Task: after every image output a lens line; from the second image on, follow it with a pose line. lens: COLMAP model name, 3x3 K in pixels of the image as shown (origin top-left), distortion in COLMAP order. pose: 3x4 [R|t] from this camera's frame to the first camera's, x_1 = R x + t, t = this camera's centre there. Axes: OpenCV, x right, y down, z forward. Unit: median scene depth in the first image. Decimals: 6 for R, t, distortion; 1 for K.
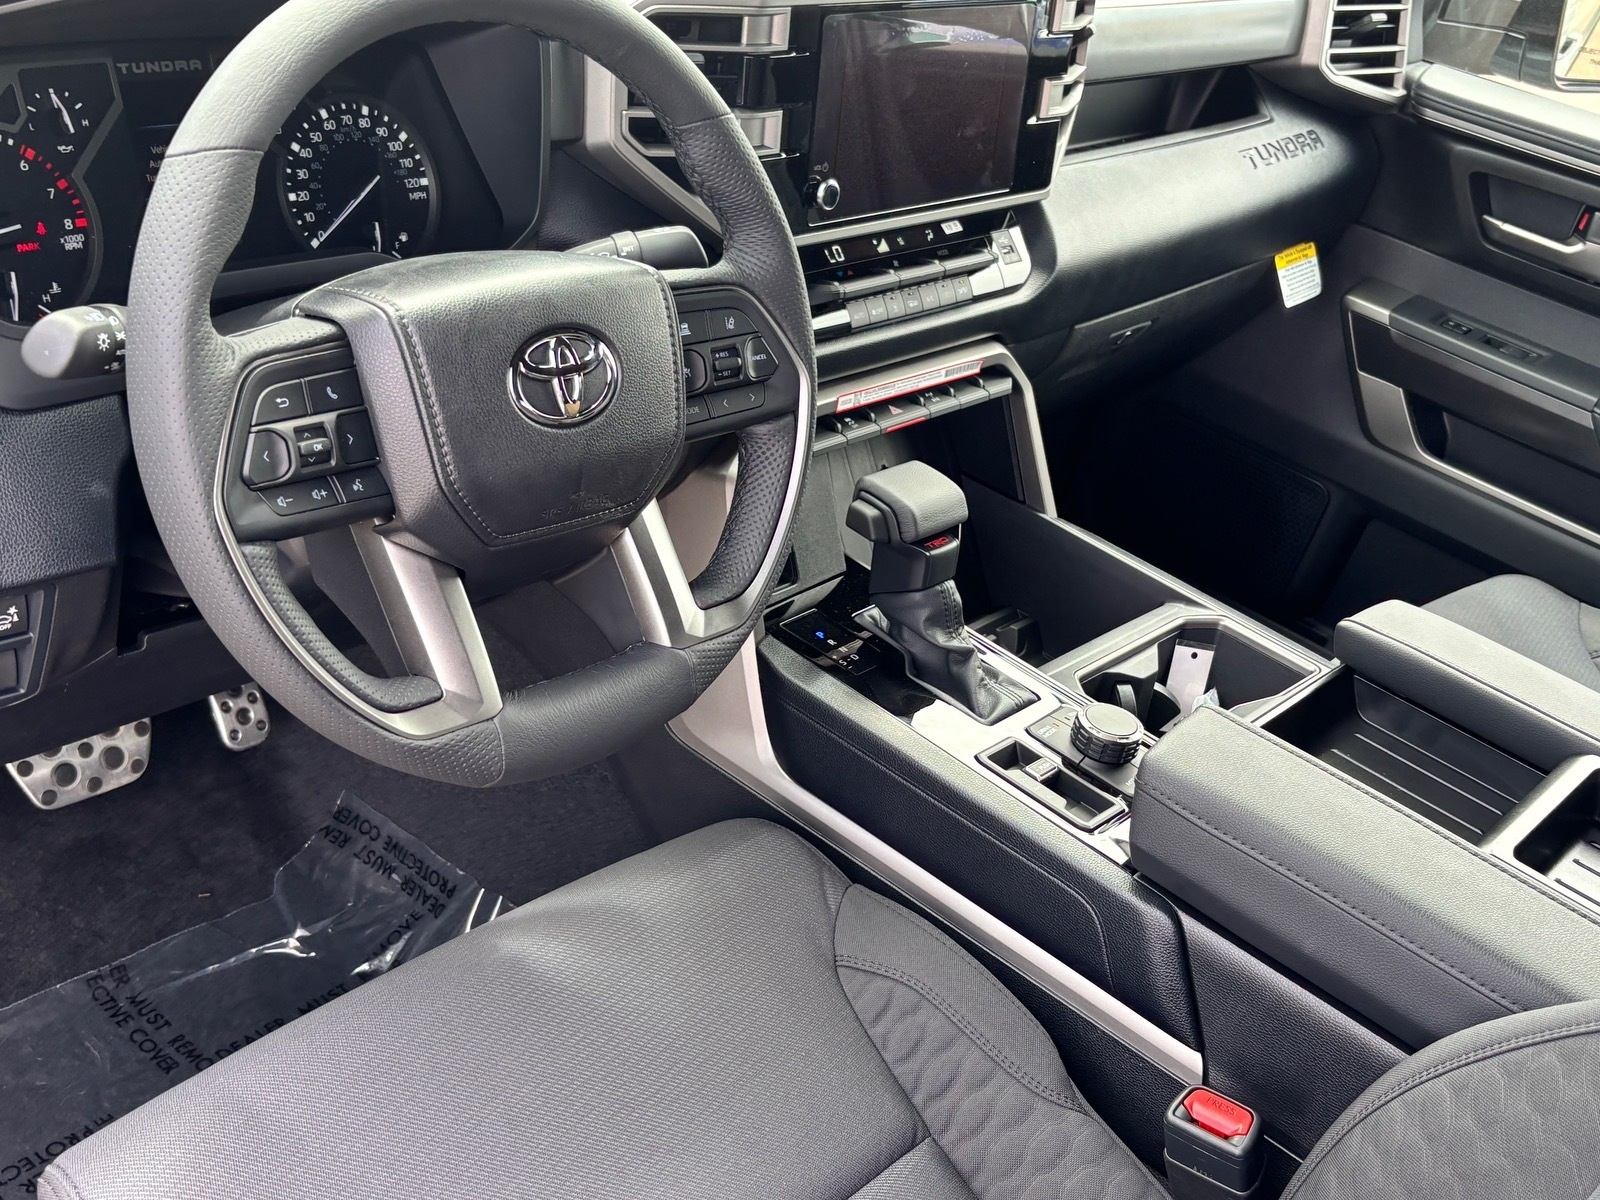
lens RADIAL K [[1791.7, 0, 800.0], [0, 1791.7, 600.0], [0, 0, 1]] dist [0.023447, -0.167235]
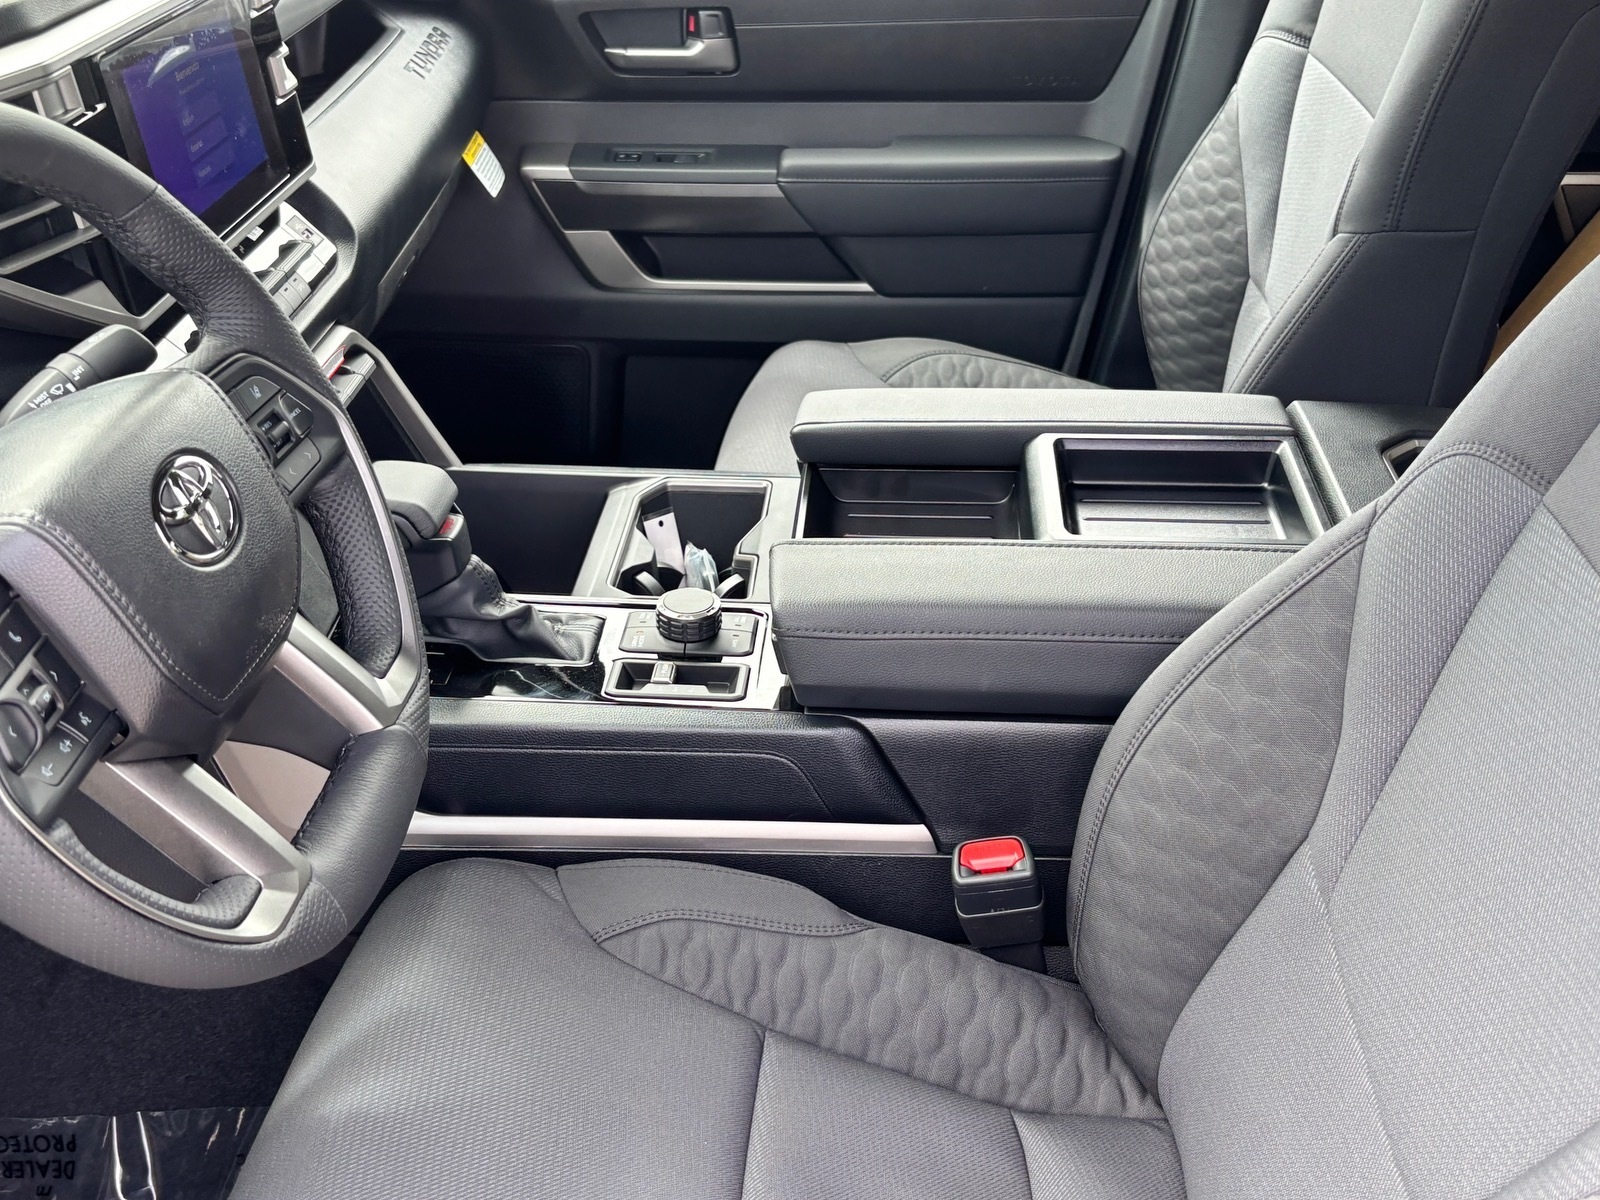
lens RADIAL K [[1791.7, 0, 800.0], [0, 1791.7, 600.0], [0, 0, 1]] dist [0.023447, -0.167235]
pose [[0.767137, -0.461801, 0.445242, -0.259094], [0.440381, 0.883813, 0.157922, -0.074988], [-0.466439, 0.074928, 0.881374, 0.059766]]
